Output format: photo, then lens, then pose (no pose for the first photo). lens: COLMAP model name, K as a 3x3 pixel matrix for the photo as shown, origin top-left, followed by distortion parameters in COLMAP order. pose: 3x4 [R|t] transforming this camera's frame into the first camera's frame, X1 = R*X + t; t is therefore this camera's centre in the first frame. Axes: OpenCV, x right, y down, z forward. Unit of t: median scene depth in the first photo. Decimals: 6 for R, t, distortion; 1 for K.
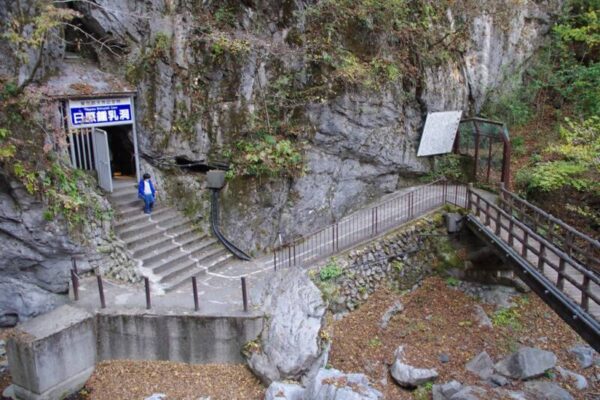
lens RADIAL K [[558.0, 0, 299.9], [0, 558.0, 200.3], [0, 0, 1]] dist [-0.005861, 0.000000]
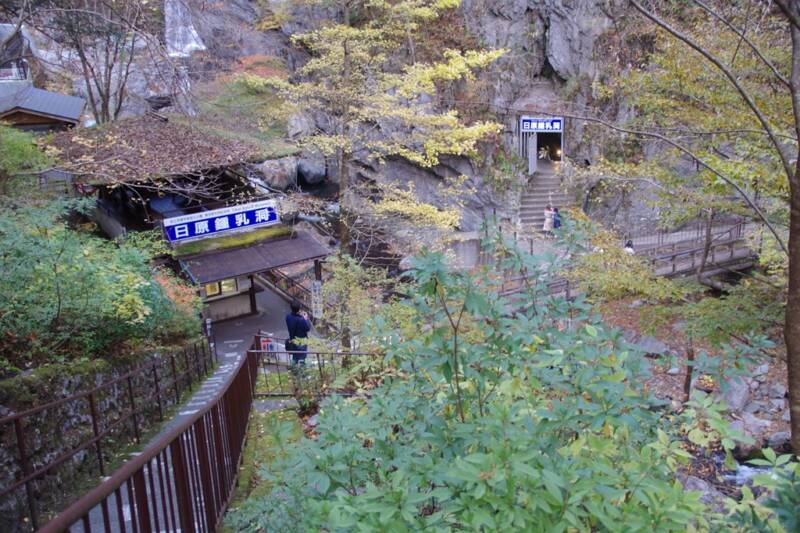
lens RADIAL K [[907.7, 0, 400.1], [0, 907.7, 266.1], [0, 0, 1]] dist [0.000307, 0.000000]
pose [[0.530934, 0.279398, -0.800029, 1.548579], [-0.167939, 0.960050, 0.223831, -0.271277], [0.830605, 0.015516, 0.556645, -0.720046]]
